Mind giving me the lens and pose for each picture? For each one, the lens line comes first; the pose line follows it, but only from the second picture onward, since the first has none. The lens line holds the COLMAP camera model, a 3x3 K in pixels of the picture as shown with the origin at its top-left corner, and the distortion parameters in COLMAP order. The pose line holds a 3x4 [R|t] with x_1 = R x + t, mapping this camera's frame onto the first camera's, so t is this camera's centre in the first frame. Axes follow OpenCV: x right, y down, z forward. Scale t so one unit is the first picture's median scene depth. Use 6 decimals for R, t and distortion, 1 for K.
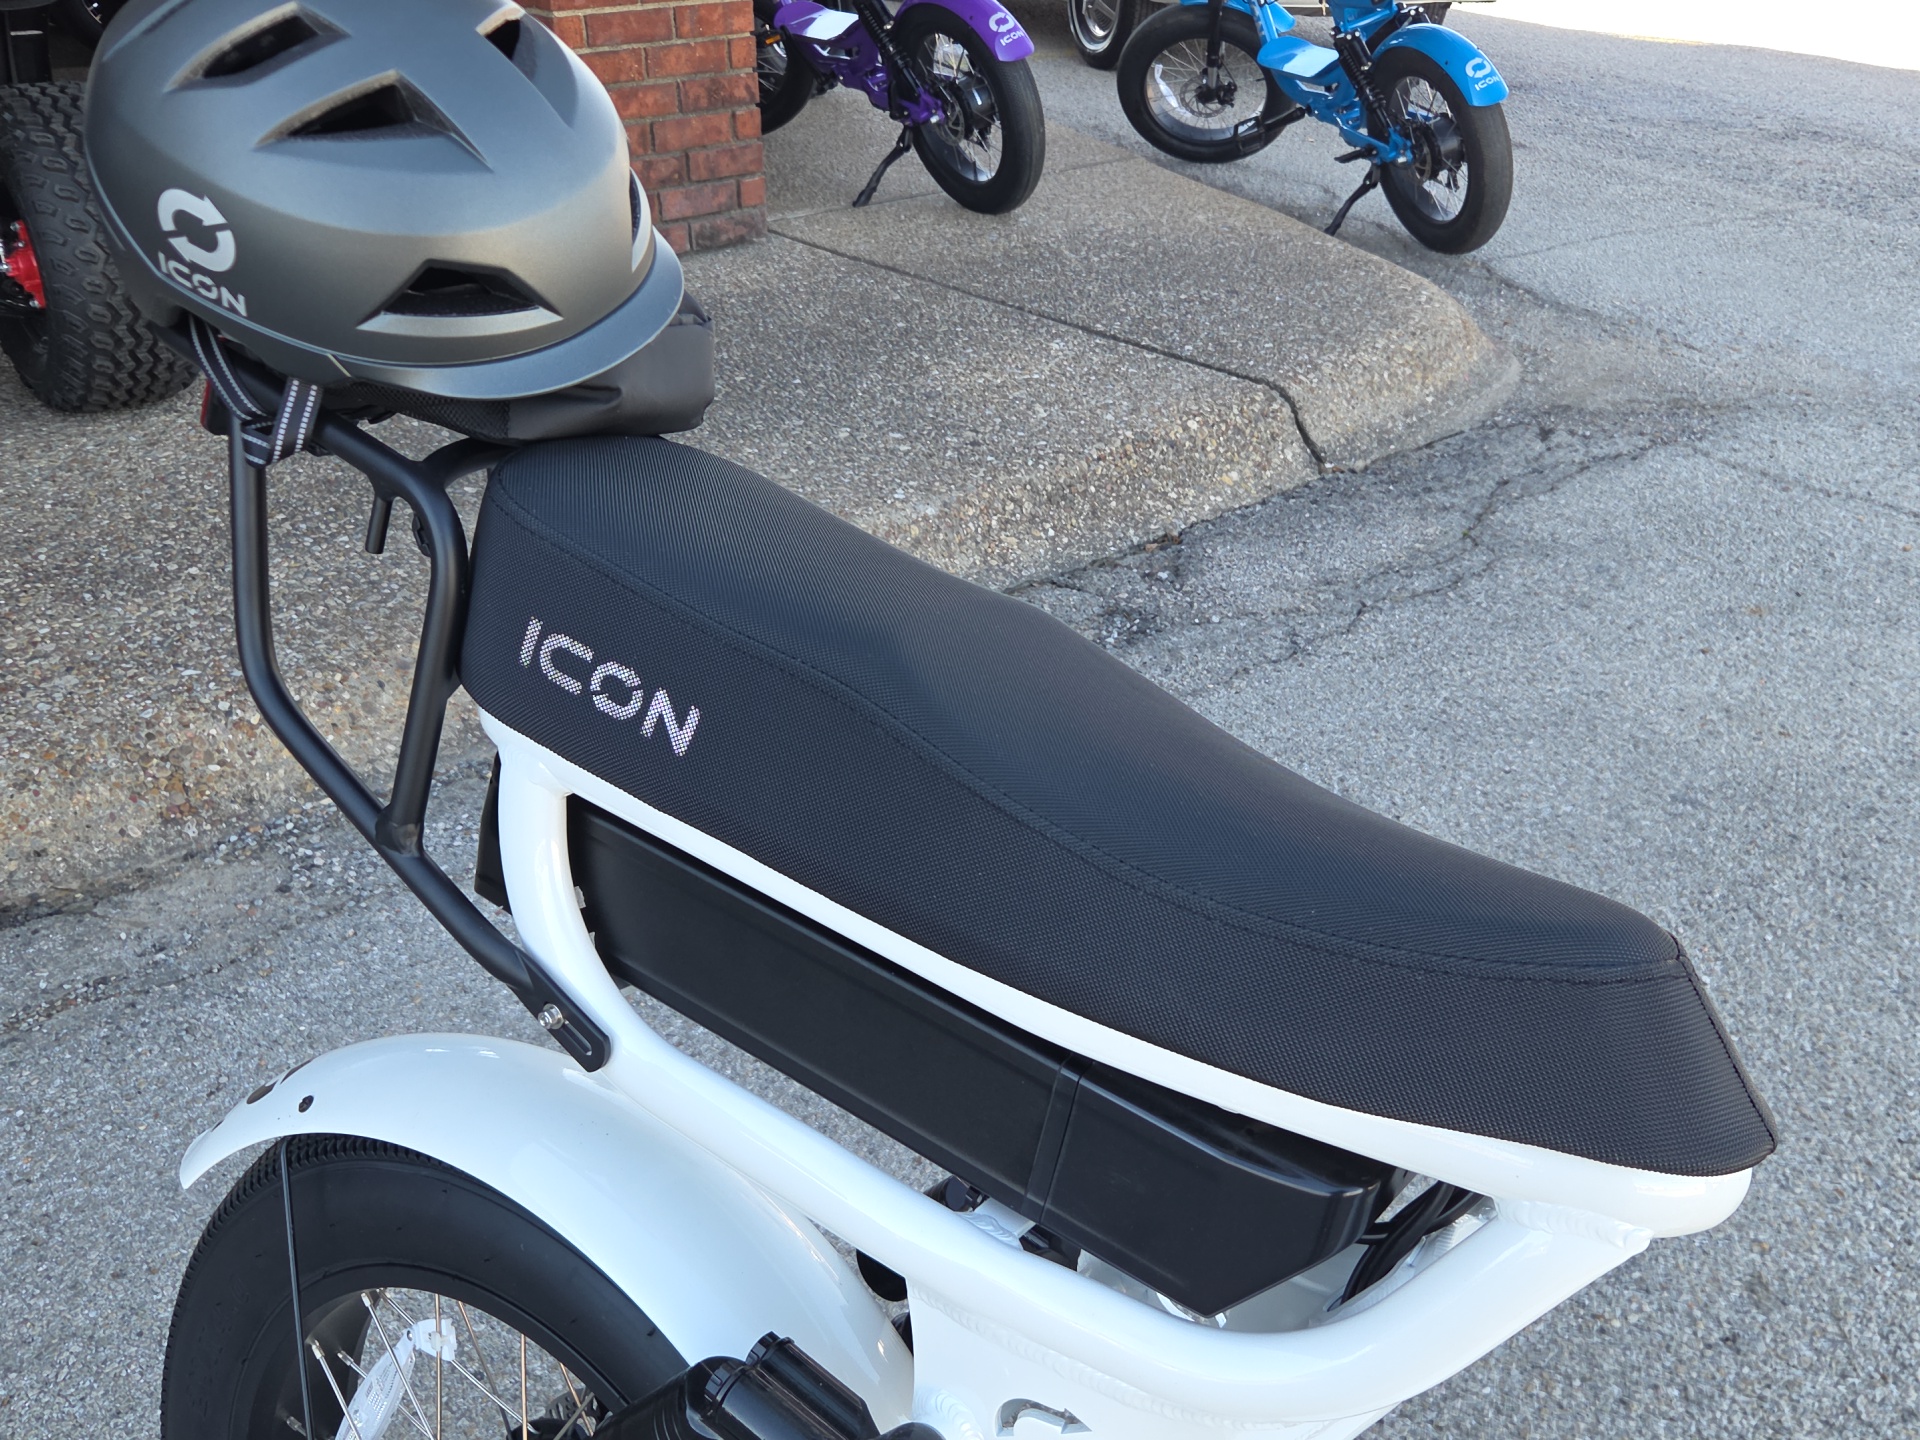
lens RADIAL K [[1816.2, 0, 960.0], [0, 1816.2, 720.0], [0, 0, 1]] dist [0.079305, -0.107424]
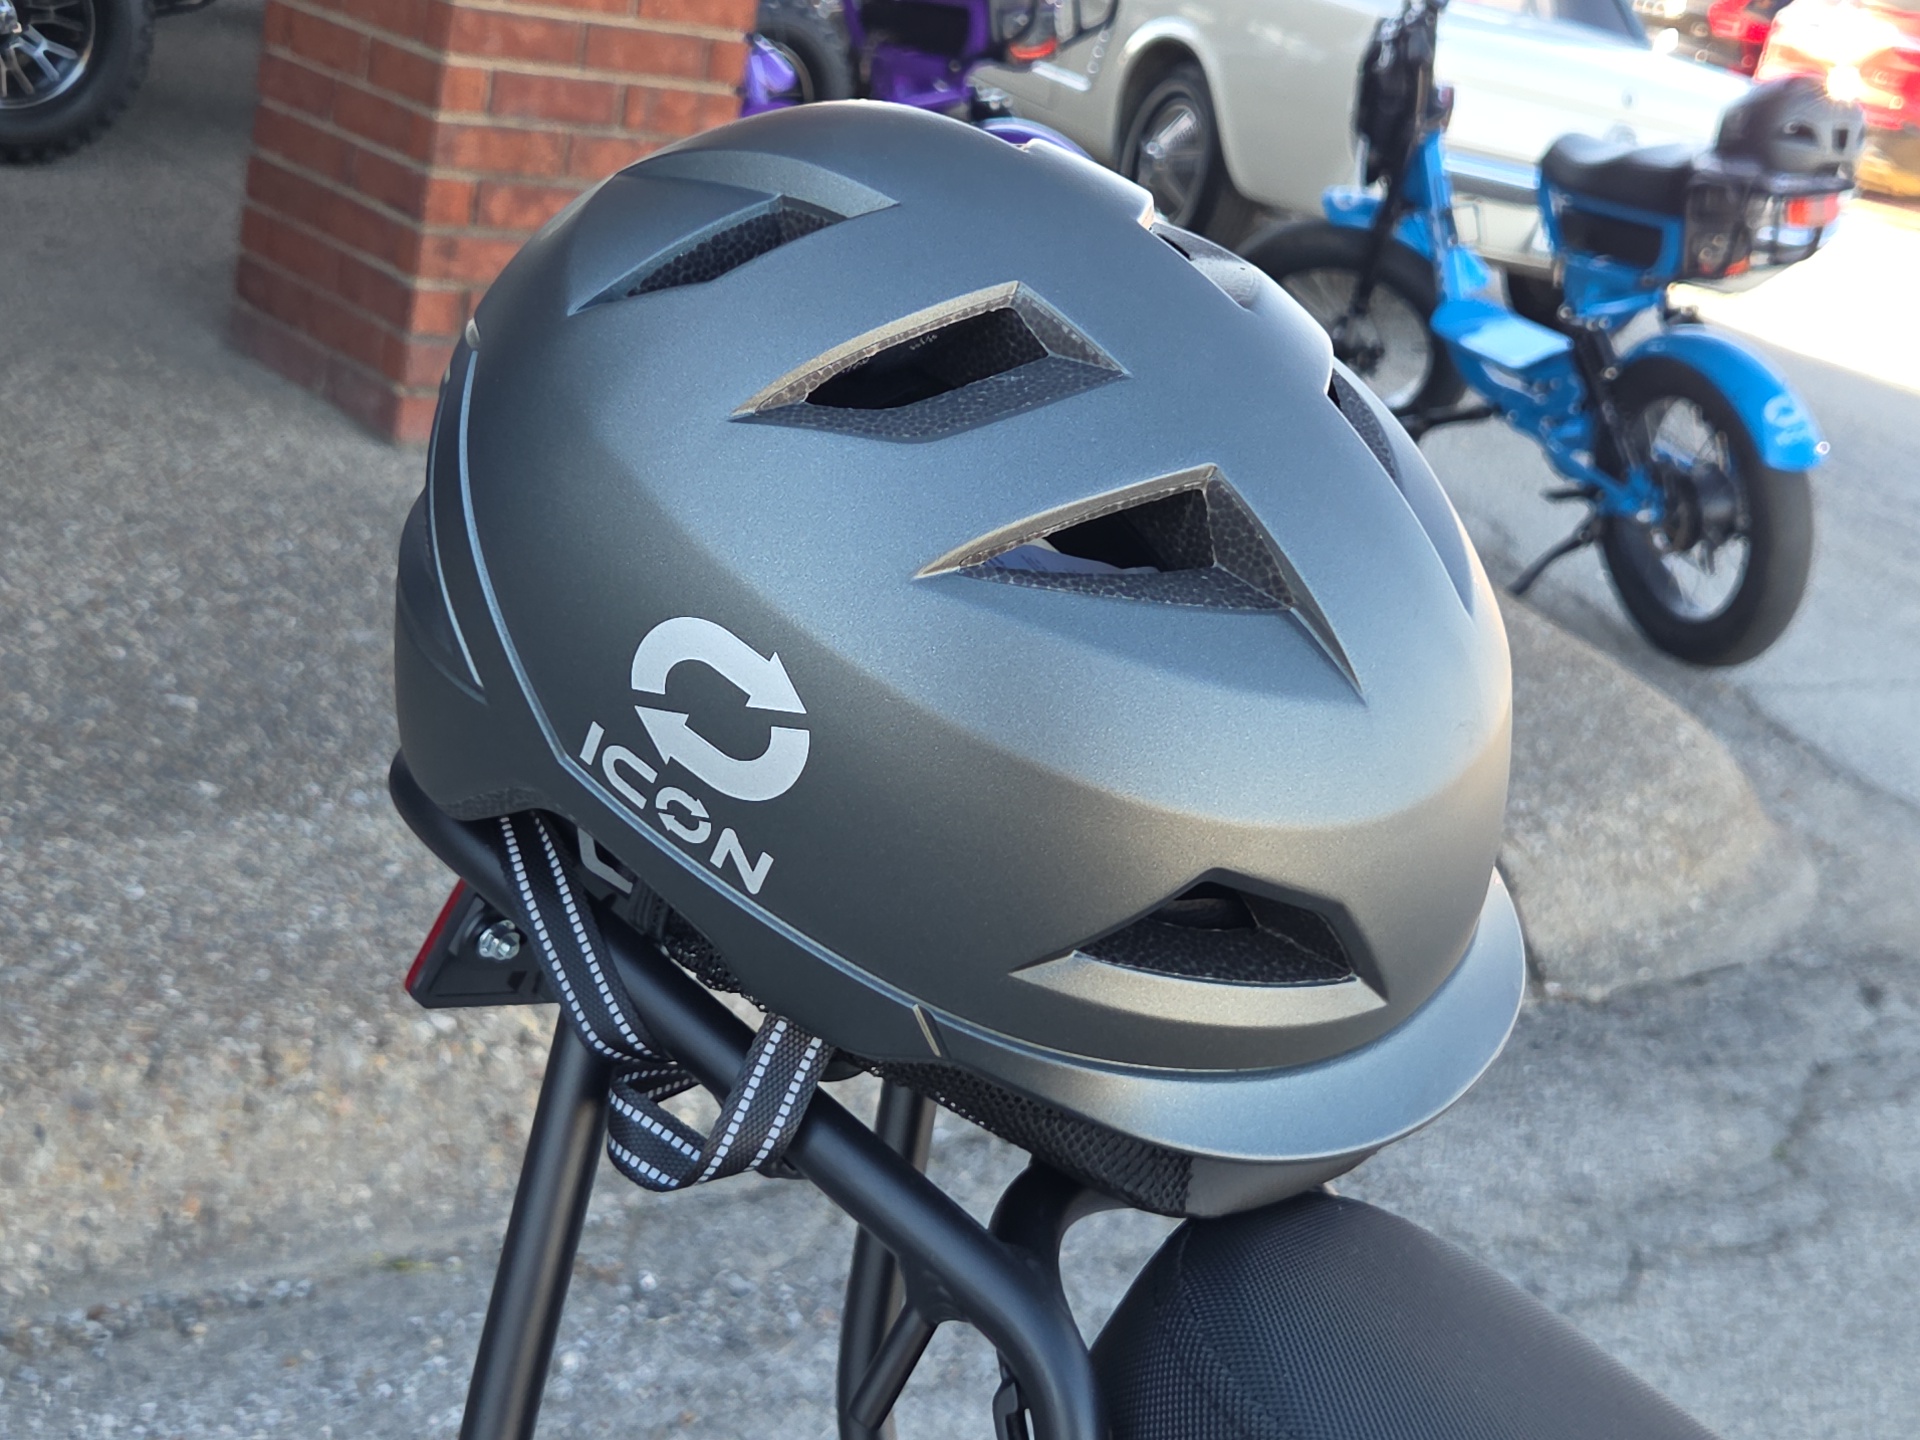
lens RADIAL K [[2800.8, 0, 960.0], [0, 2800.8, 720.0], [0, 0, 1]] dist [0.057807, -0.021667]
pose [[0.979487, 0.190276, 0.066335, -0.086644], [-0.176937, 0.969648, -0.168749, -0.033730], [-0.096431, 0.153550, 0.983424, 0.066632]]
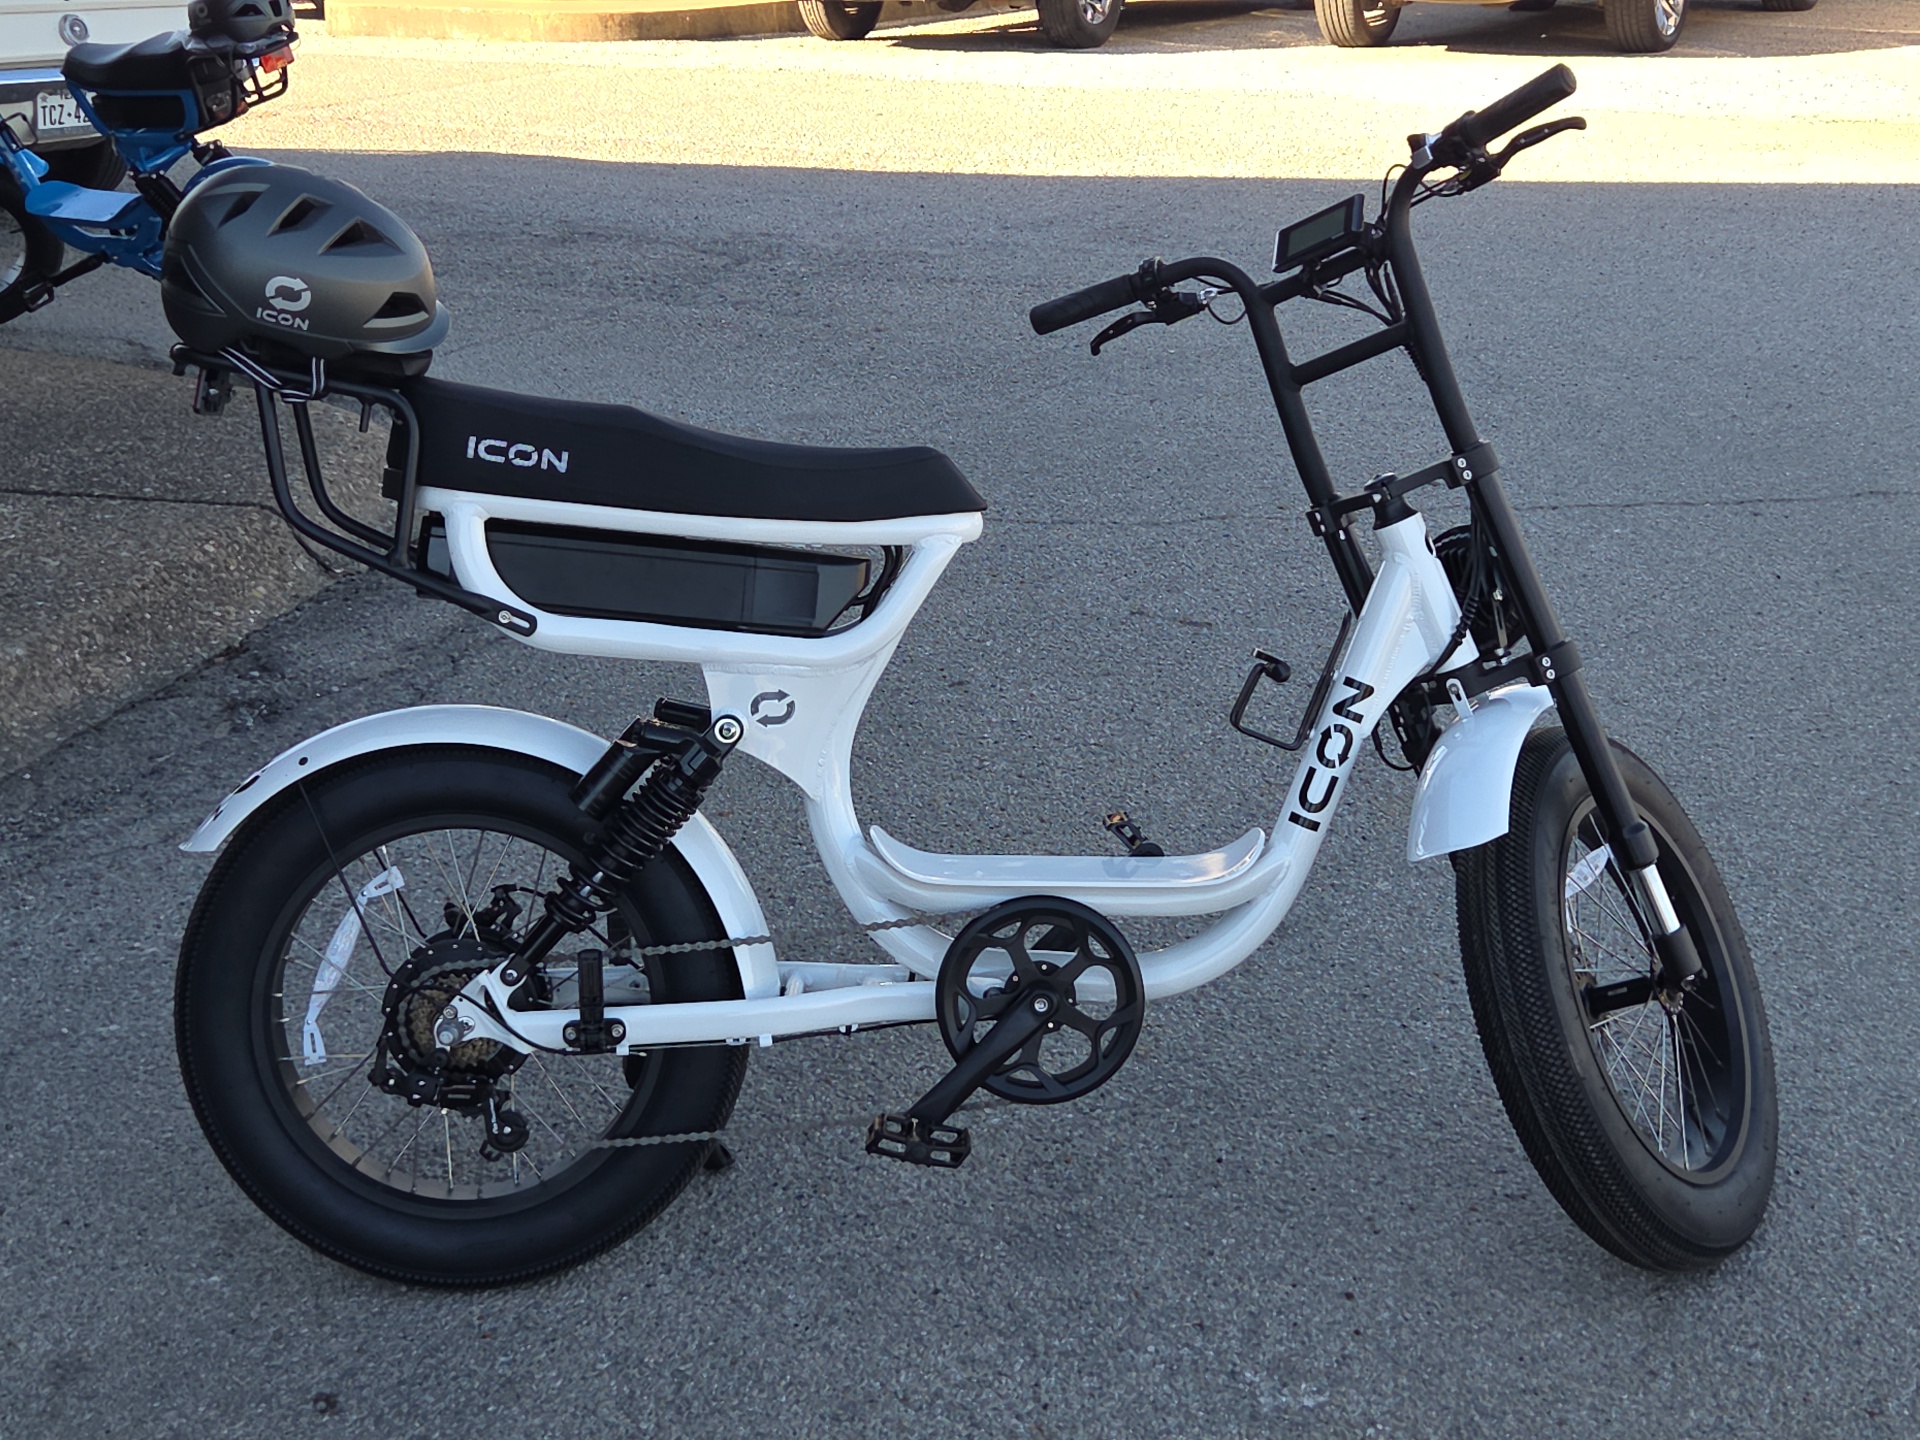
lens RADIAL K [[2591.8, 0, 960.0], [0, 2591.8, 720.0], [0, 0, 1]] dist [0.013987, -0.011127]
pose [[0.826724, -0.196834, 0.527051, -0.325813], [0.269545, 0.960861, -0.063958, 0.142221], [-0.493834, 0.194940, 0.847423, -0.430021]]
